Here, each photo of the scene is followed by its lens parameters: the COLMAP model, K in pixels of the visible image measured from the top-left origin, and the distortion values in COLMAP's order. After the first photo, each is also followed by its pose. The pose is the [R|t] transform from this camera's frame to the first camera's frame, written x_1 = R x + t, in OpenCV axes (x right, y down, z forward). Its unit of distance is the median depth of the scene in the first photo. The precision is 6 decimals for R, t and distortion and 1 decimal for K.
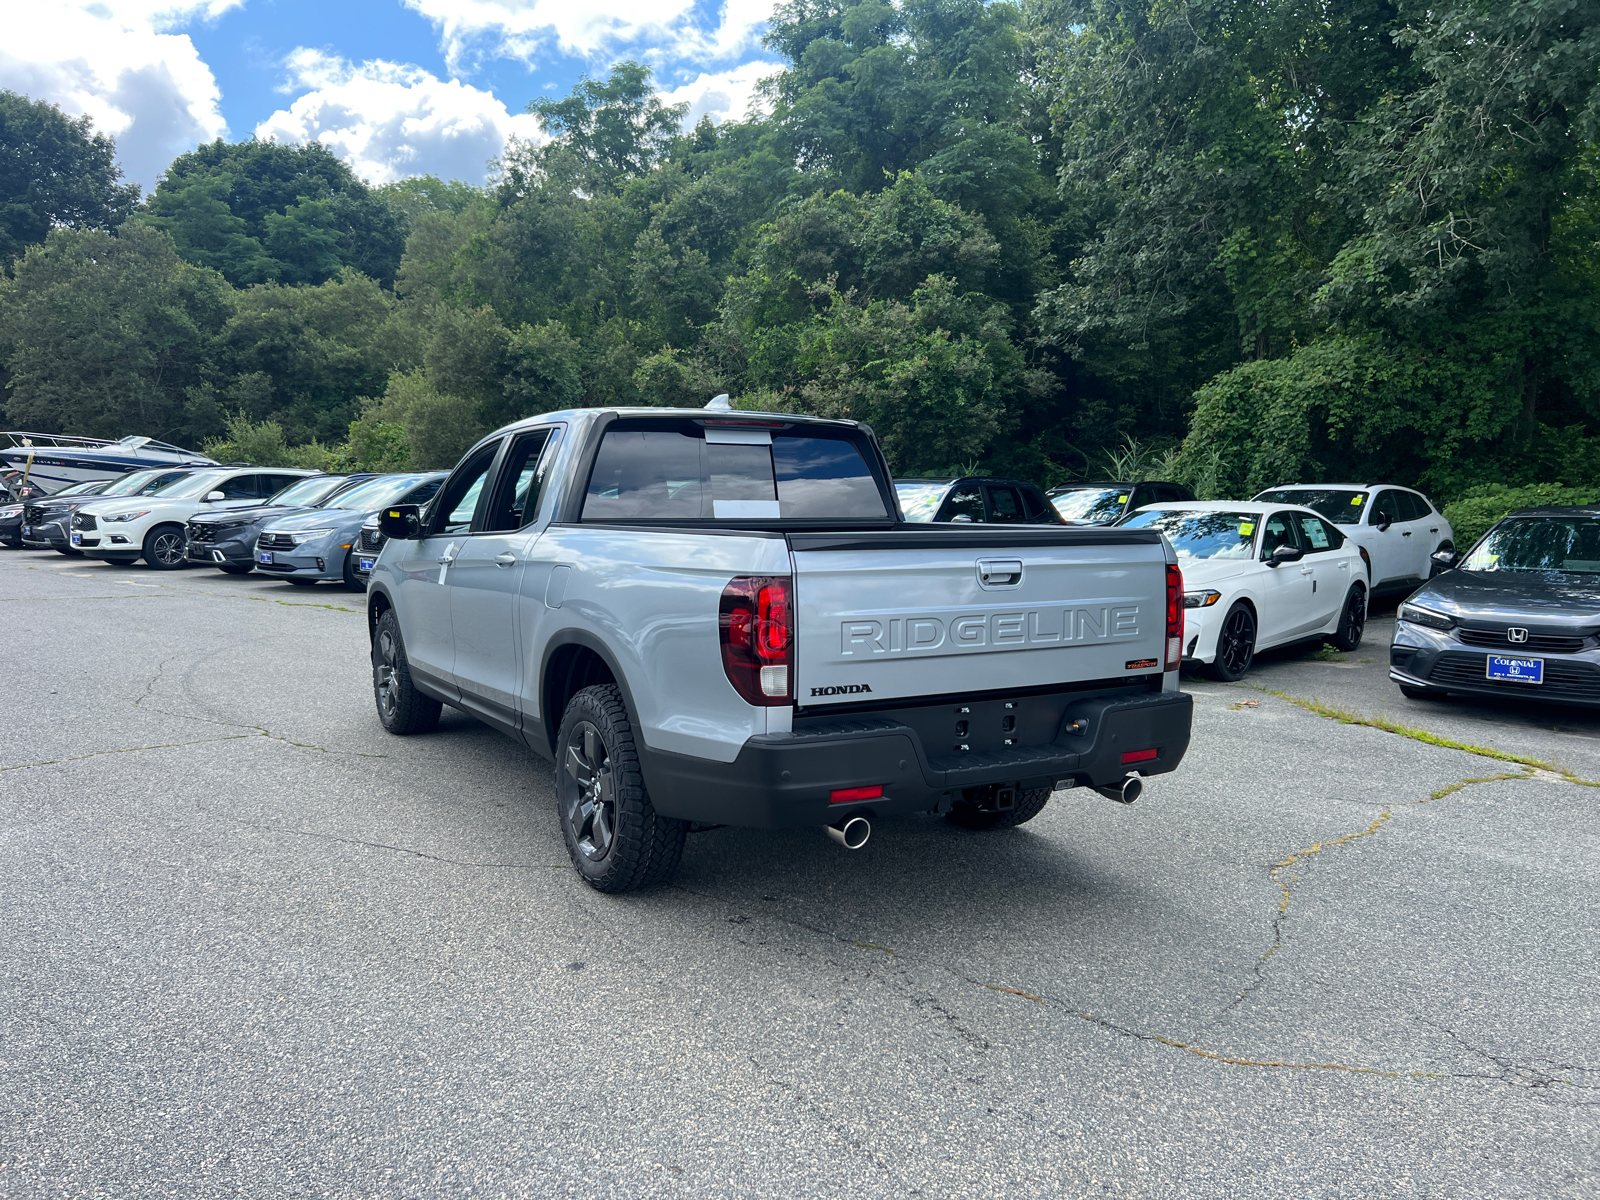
lens RADIAL K [[1217.0, 0, 793.2], [0, 1217.0, 597.1], [0, 0, 1]] dist [0.037576, -0.040104]
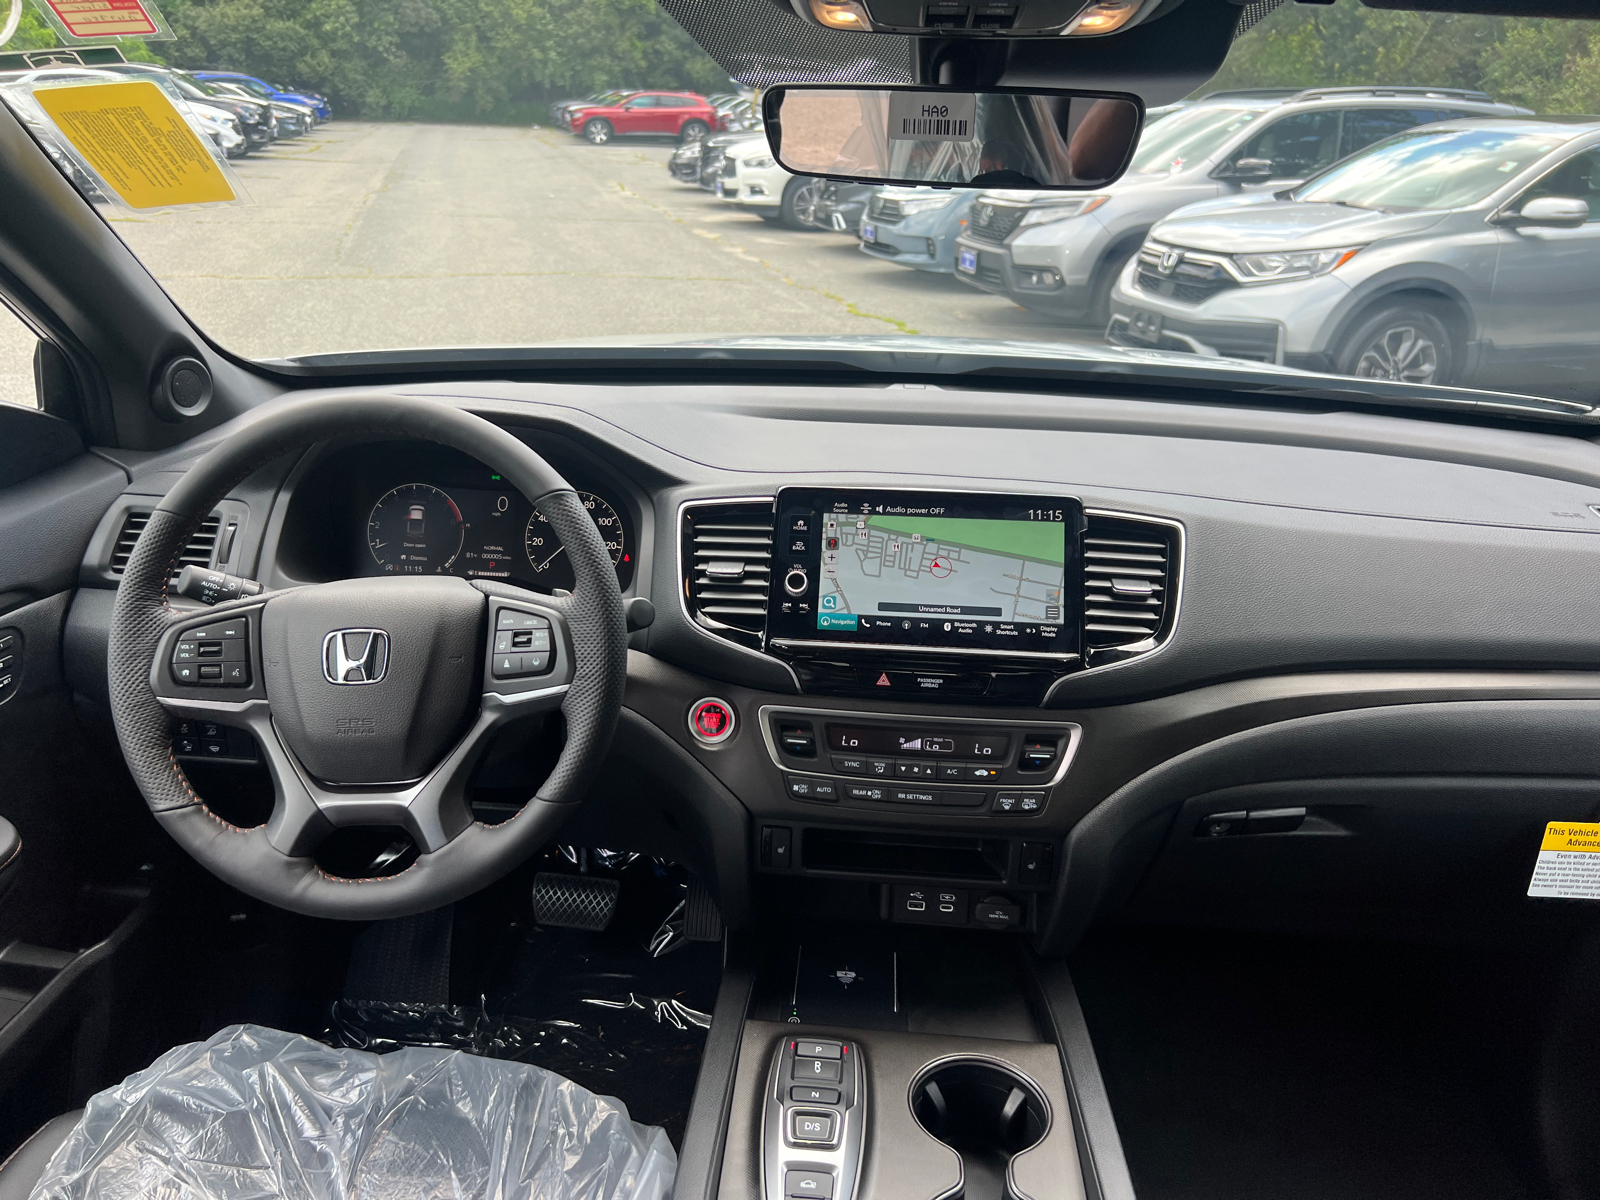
lens RADIAL K [[1185.4, 0, 815.7], [0, 1185.4, 605.5], [0, 0, 1]] dist [-0.005708, 0.019124]
pose [[0.827663, 0.223698, -0.514717, -0.031451], [-0.062104, 0.948003, 0.312143, -0.024849], [0.557779, -0.226384, 0.798519, 0.236928]]
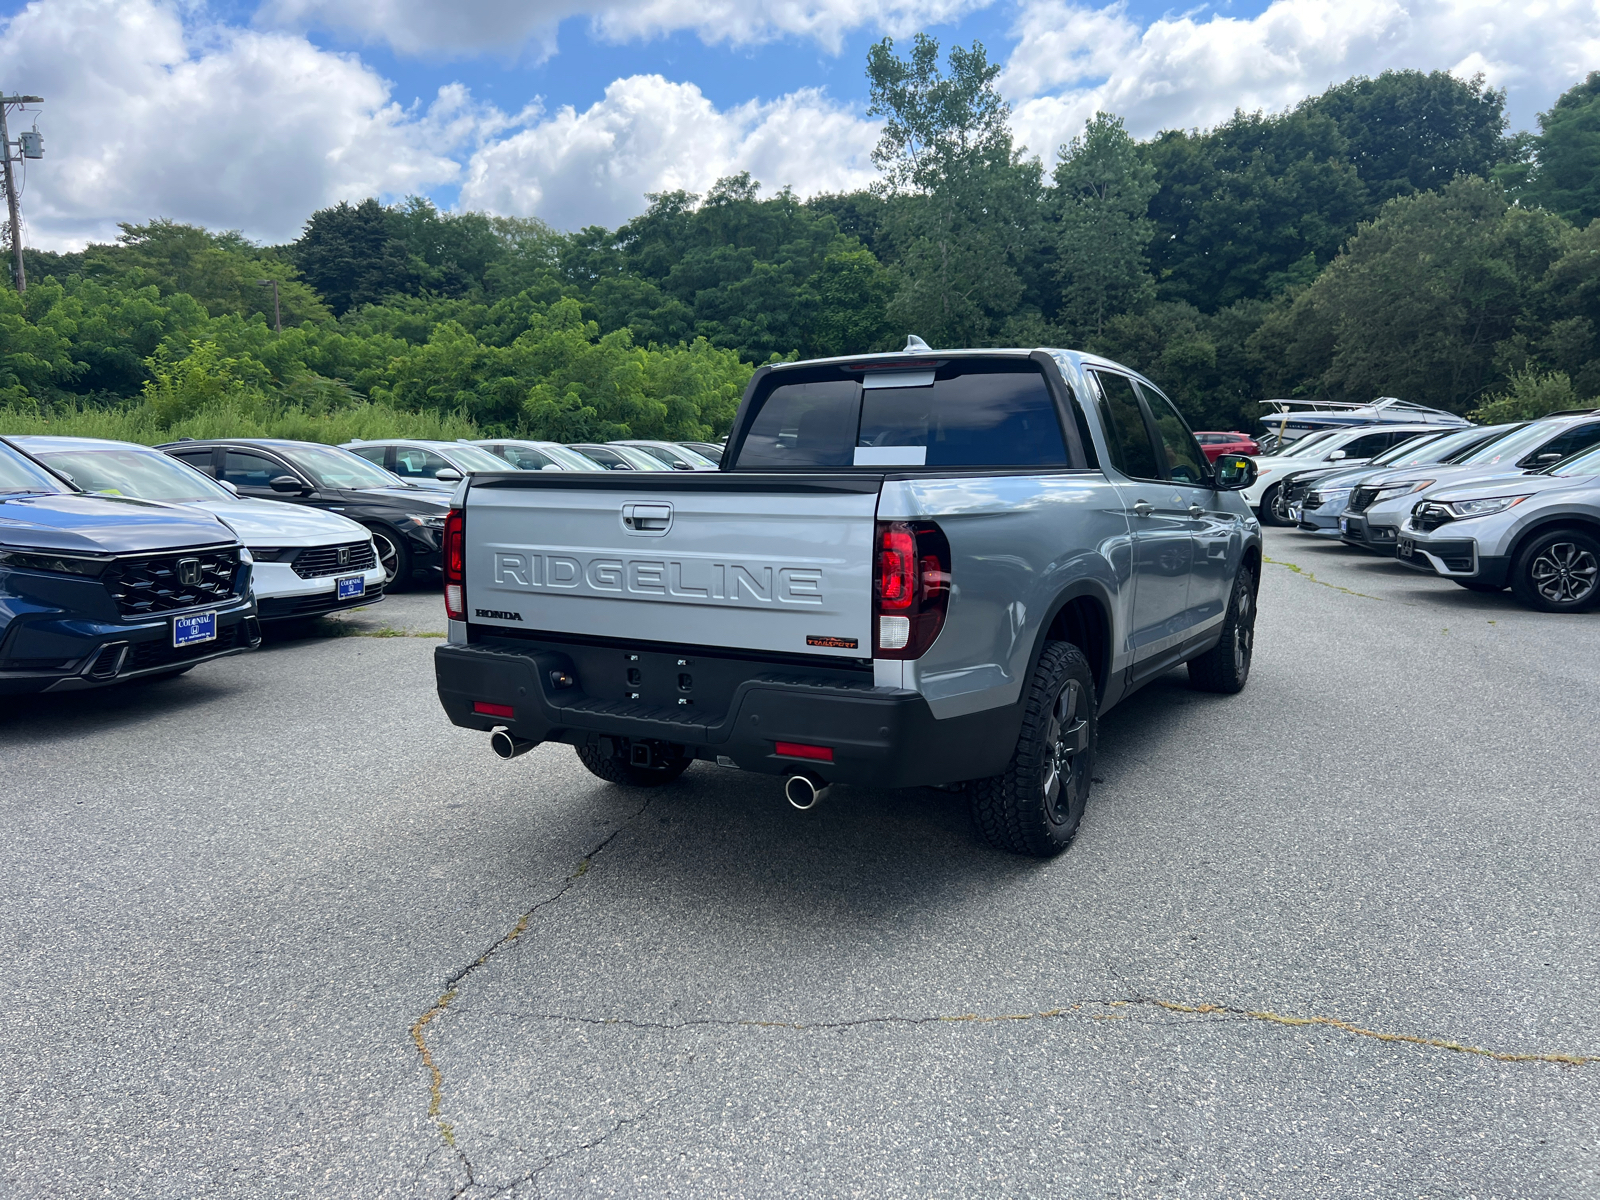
lens RADIAL K [[1217.0, 0, 787.1], [0, 1217.0, 593.9], [0, 0, 1]] dist [0.037576, -0.040104]
pose [[0.476519, 0.087599, -0.874789, 0.158757], [-0.063208, 0.995862, 0.065292, -0.004468], [0.876889, 0.024180, 0.480085, 0.096843]]
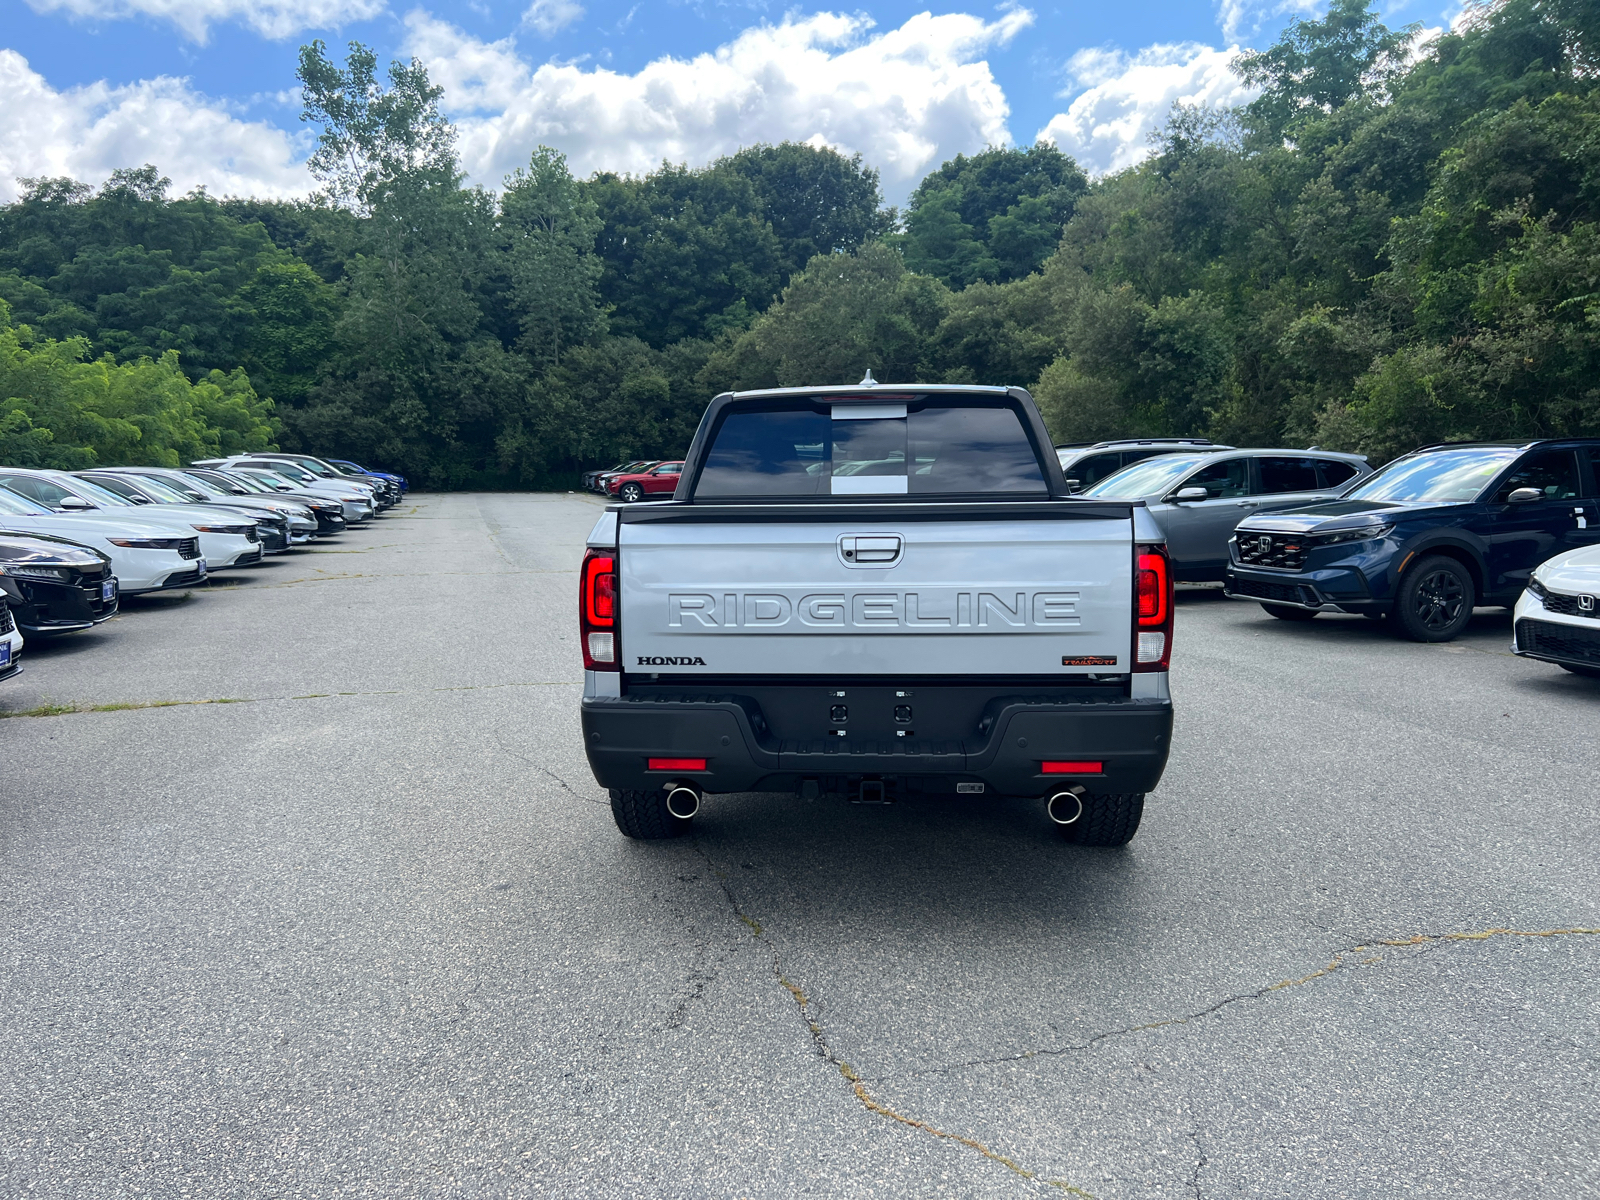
lens RADIAL K [[1217.0, 0, 787.4], [0, 1217.0, 597.5], [0, 0, 1]] dist [0.037576, -0.040104]
pose [[0.822058, 0.037402, -0.568173, 0.097049], [-0.028690, 0.999294, 0.024271, -0.000580], [0.568680, -0.003652, 0.822551, 0.030282]]
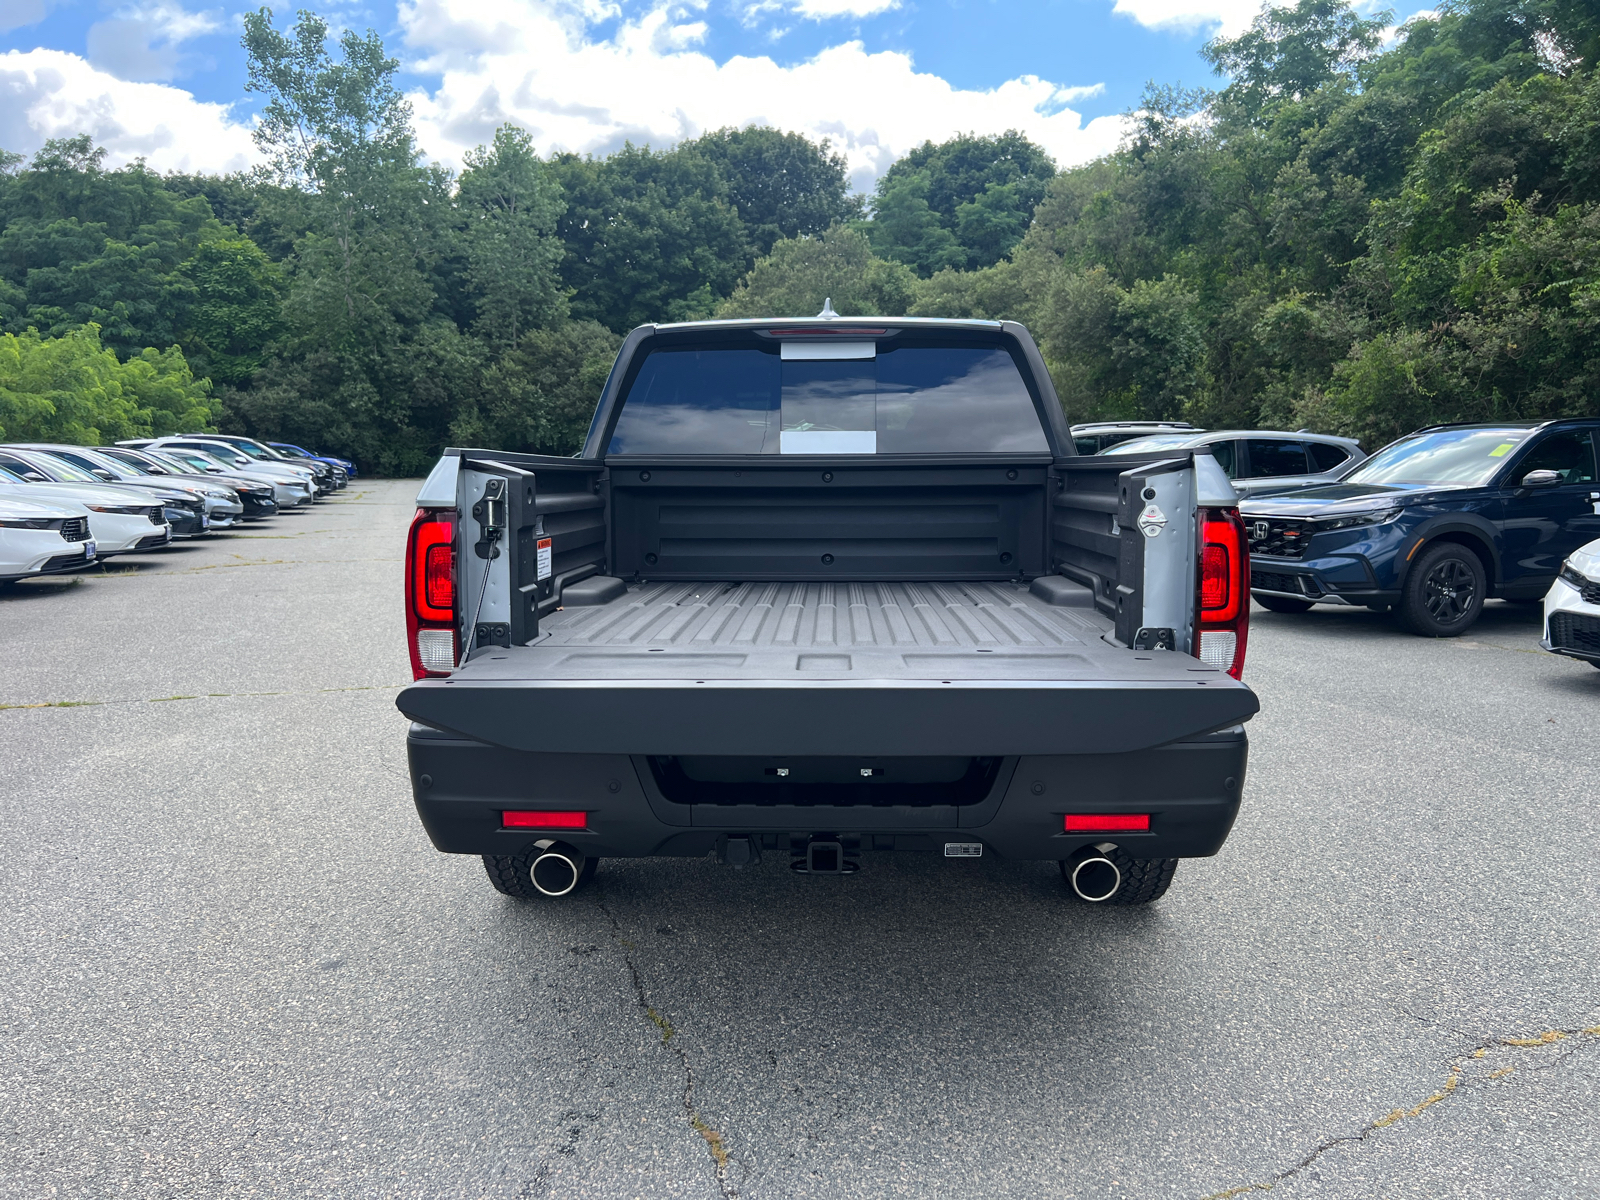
lens RADIAL K [[1217.0, 0, 804.1], [0, 1217.0, 598.0], [0, 0, 1]] dist [0.037576, -0.040104]
pose [[0.844793, 0.043928, -0.533287, 0.077875], [-0.033332, 0.999009, 0.029489, 0.001363], [0.534054, -0.007136, 0.845420, 0.064789]]
